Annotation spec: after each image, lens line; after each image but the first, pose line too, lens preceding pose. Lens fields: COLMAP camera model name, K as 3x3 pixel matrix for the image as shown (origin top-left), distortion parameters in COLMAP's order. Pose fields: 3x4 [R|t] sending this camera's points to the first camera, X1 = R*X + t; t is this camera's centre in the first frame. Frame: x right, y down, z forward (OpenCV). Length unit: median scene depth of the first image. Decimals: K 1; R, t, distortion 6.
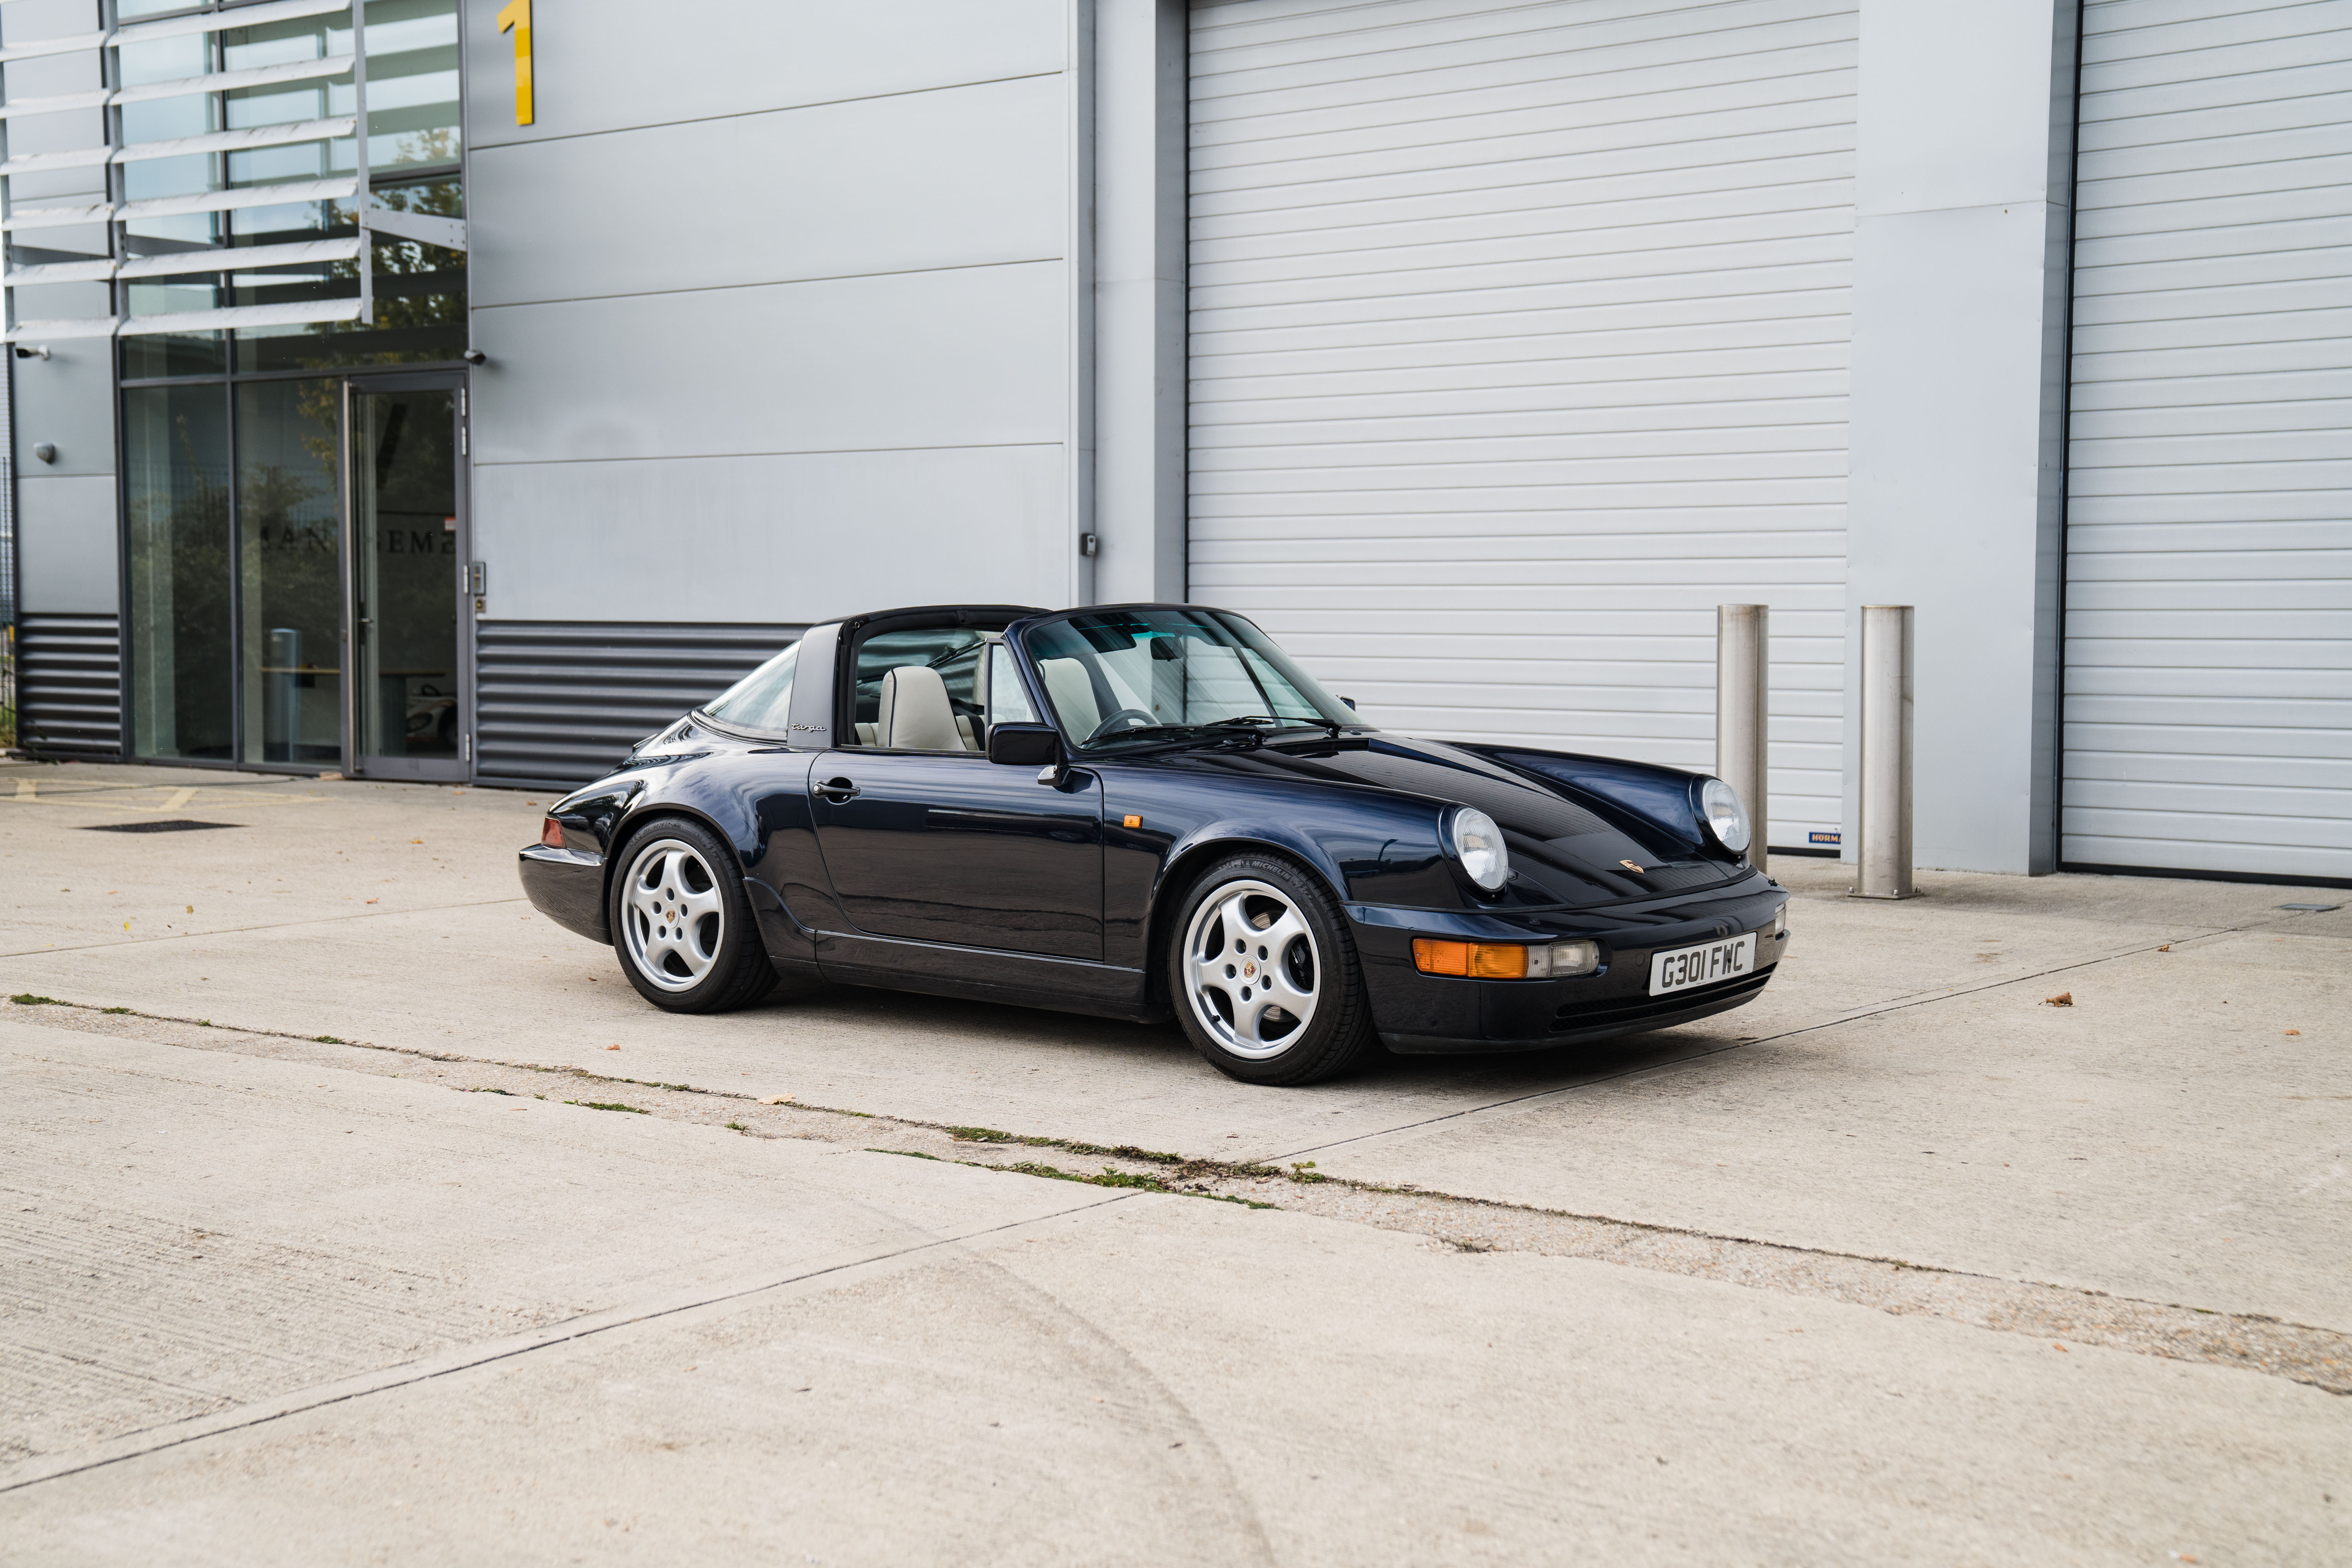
lens RADIAL K [[3198.5, 0, 1176.0], [0, 3198.5, 784.0], [0, 0, 1]] dist [0.035494, 0.712186]
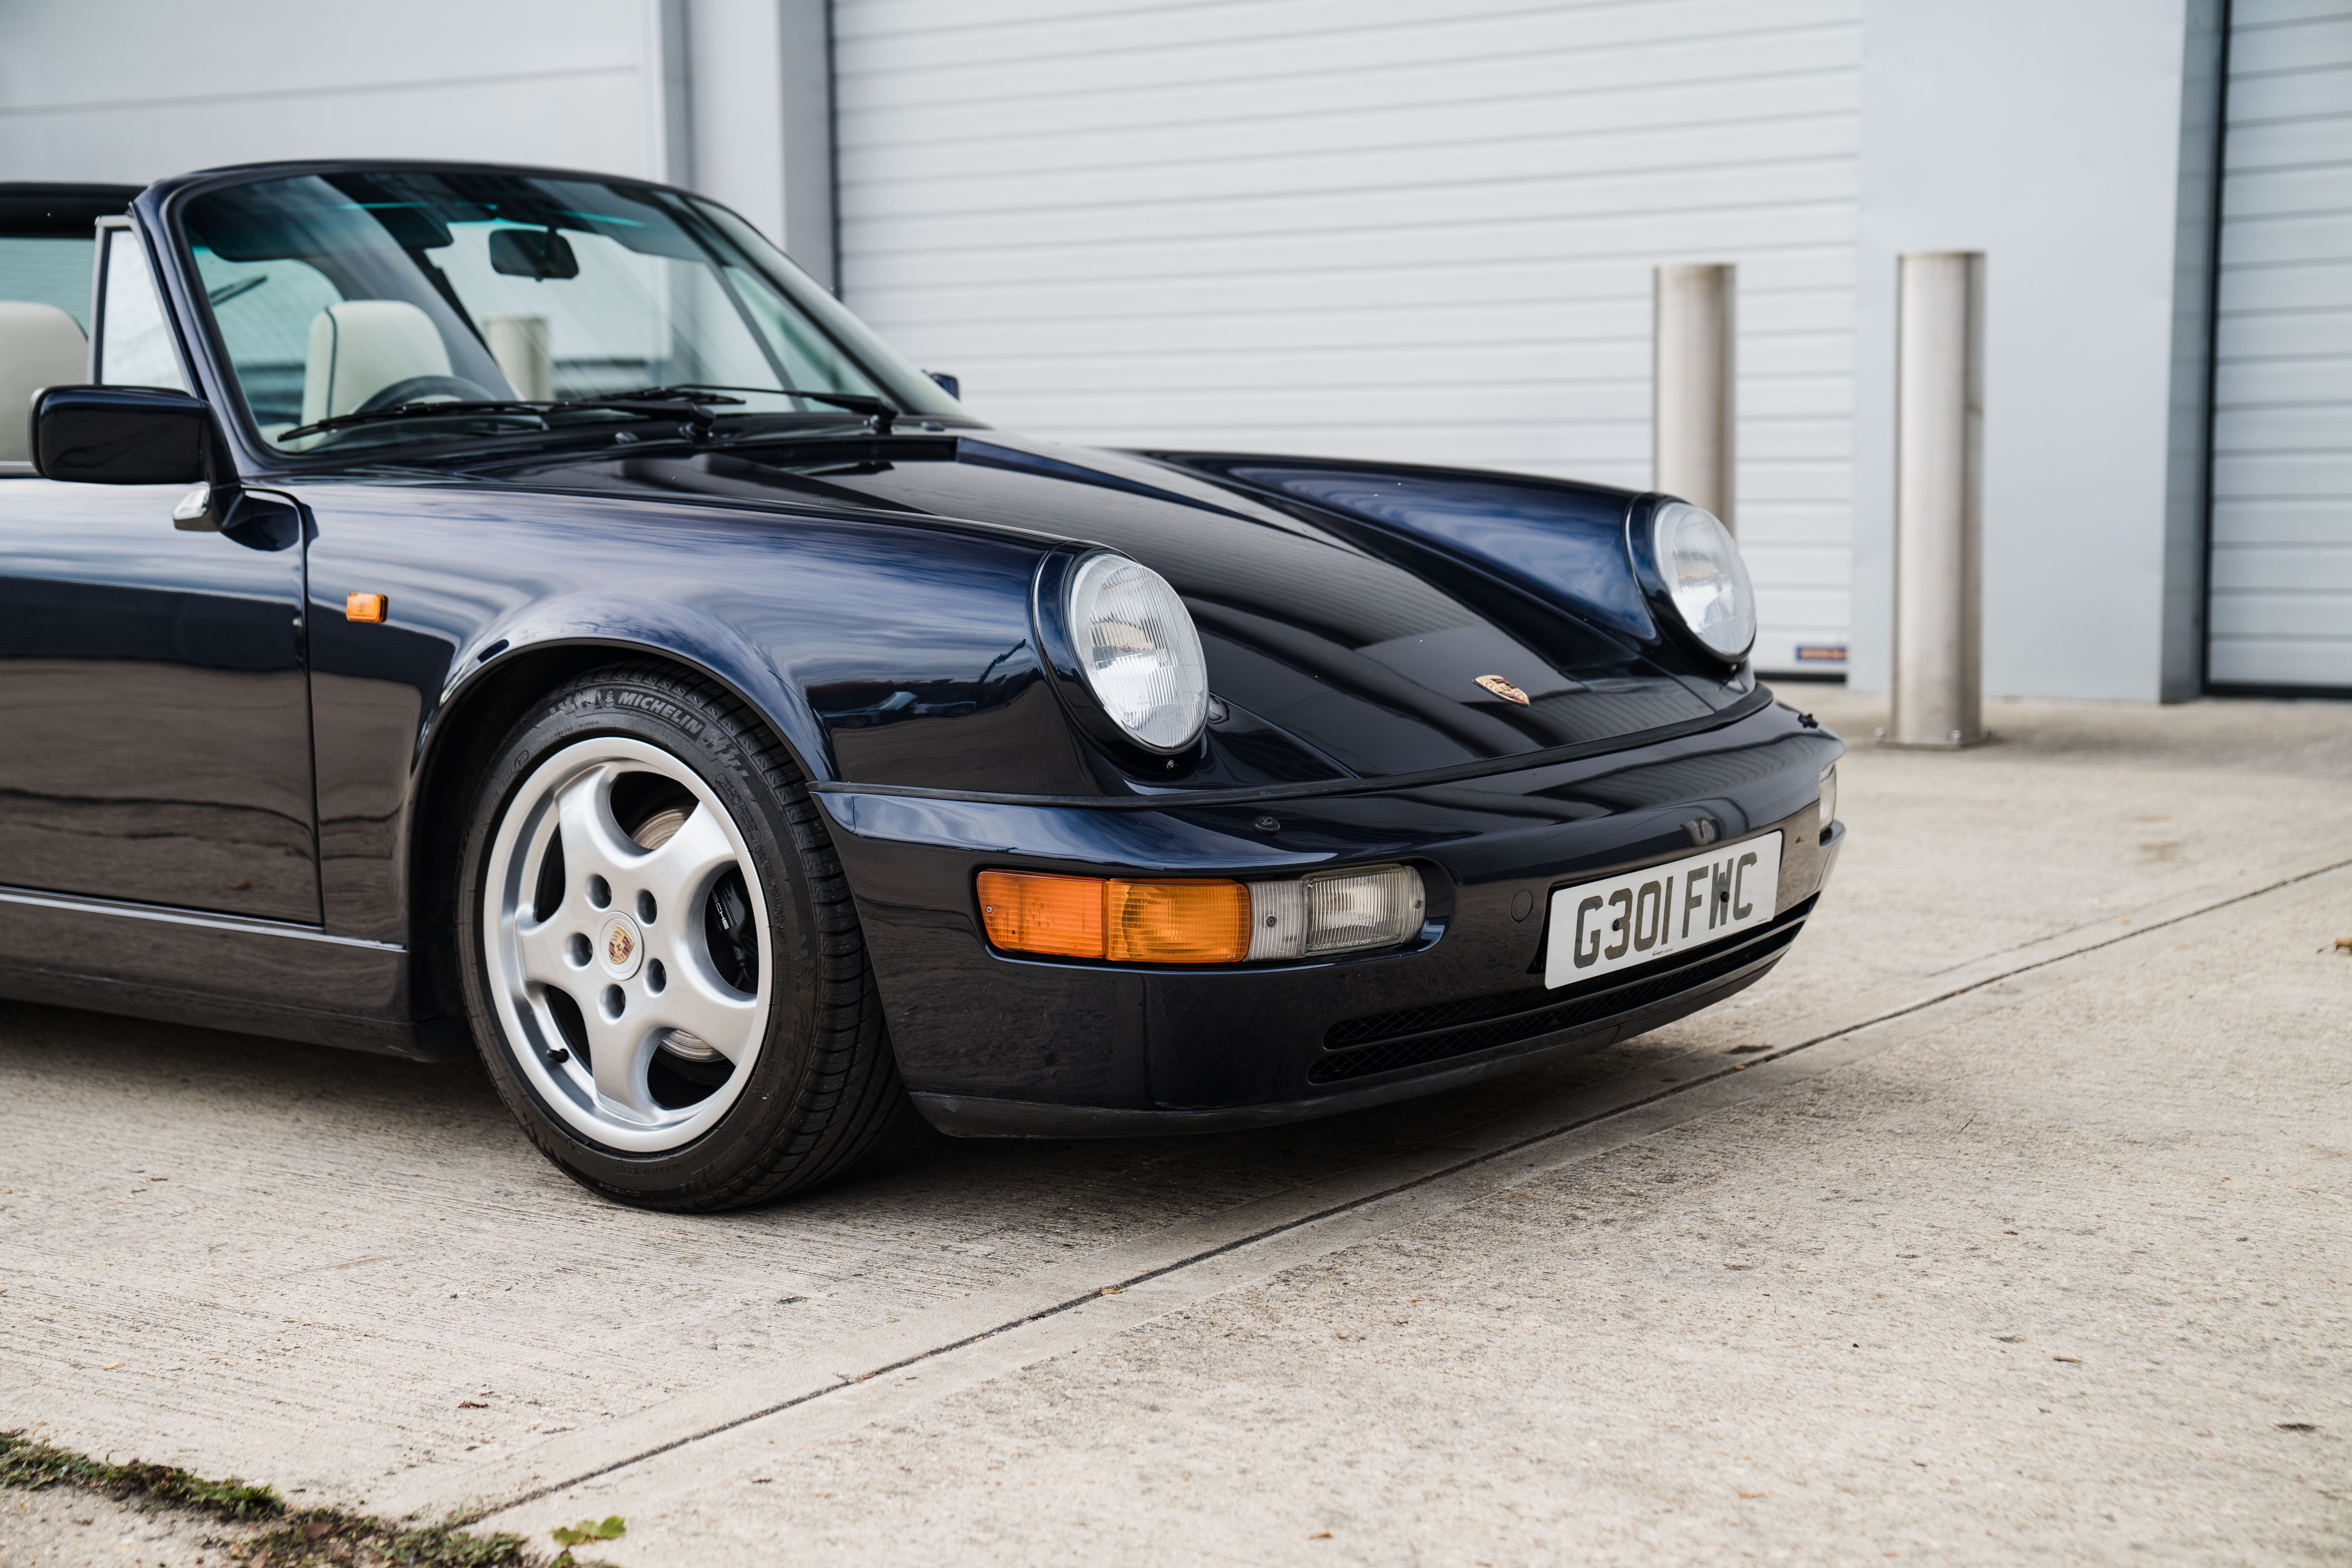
lens RADIAL K [[3552.1, 0, 1176.0], [0, 3552.1, 784.0], [0, 0, 1]] dist [0.196413, 0.037460]
pose [[0.998917, -0.019966, 0.042026, 0.076880], [0.018164, 0.998917, 0.042837, 0.017018], [-0.042836, -0.042027, 0.998198, 0.513575]]
